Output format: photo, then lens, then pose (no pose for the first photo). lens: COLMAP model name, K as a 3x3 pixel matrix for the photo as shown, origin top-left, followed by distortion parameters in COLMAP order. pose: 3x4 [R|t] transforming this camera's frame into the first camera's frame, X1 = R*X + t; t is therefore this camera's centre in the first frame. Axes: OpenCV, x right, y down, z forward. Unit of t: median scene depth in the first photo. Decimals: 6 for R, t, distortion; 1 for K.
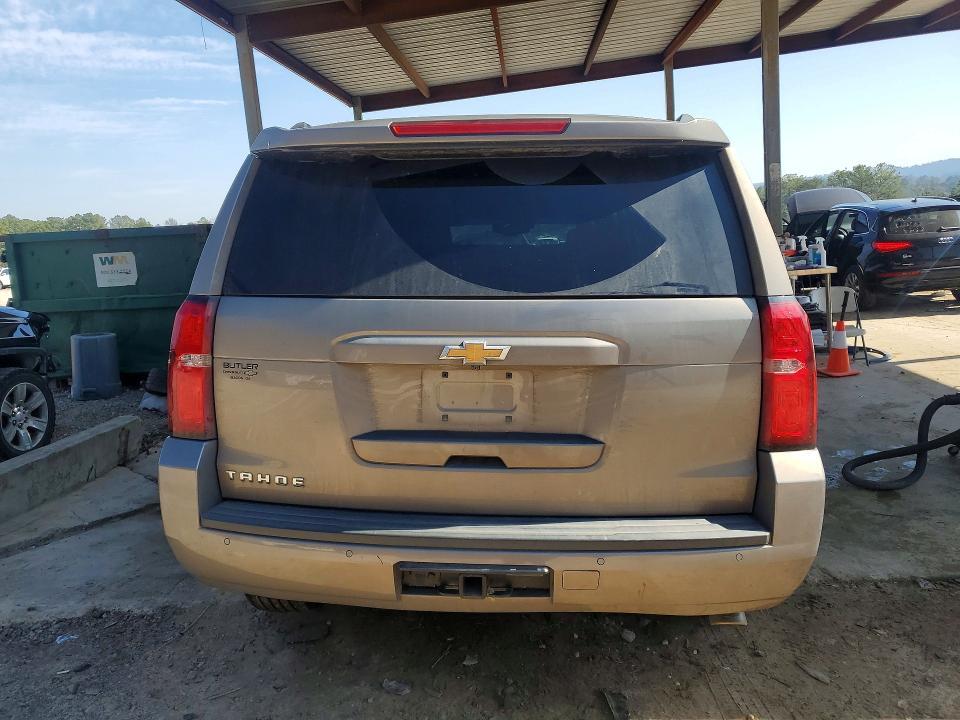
lens RADIAL K [[695.8, 0, 480.9], [0, 695.8, 337.4], [0, 0, 1]] dist [0.010992, 0.003693]
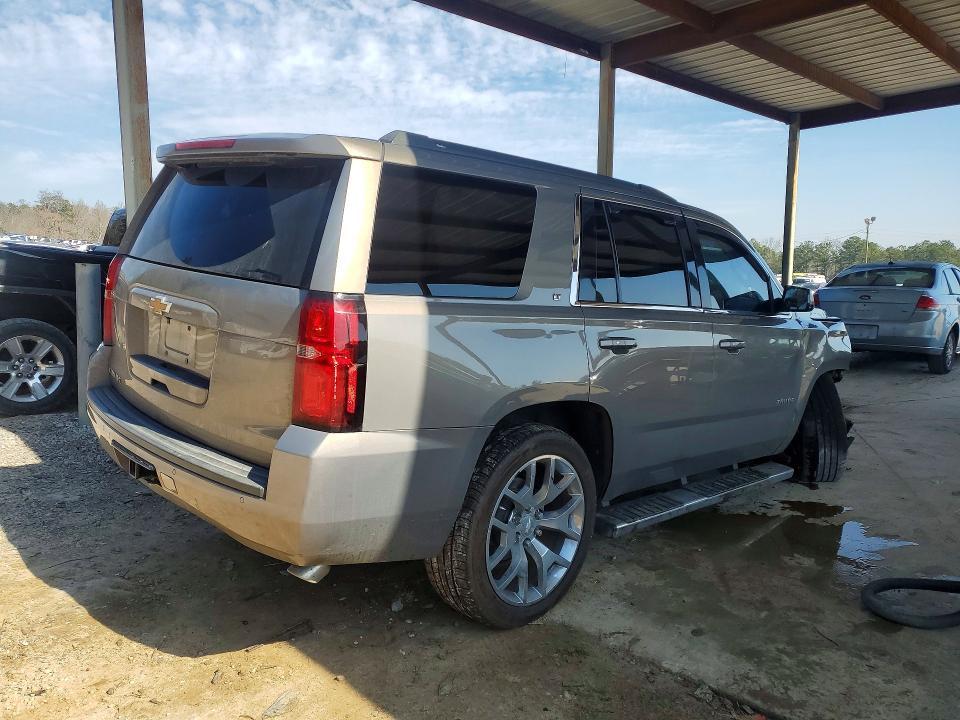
lens RADIAL K [[692.0, 0, 480.0], [0, 692.0, 360.0], [0, 0, 1]] dist [0.011717, 0.000430]
pose [[0.790295, 0.168549, -0.589088, 0.890696], [-0.165953, 0.984366, 0.059010, -0.039647], [0.589824, 0.051126, 0.805912, 0.177971]]
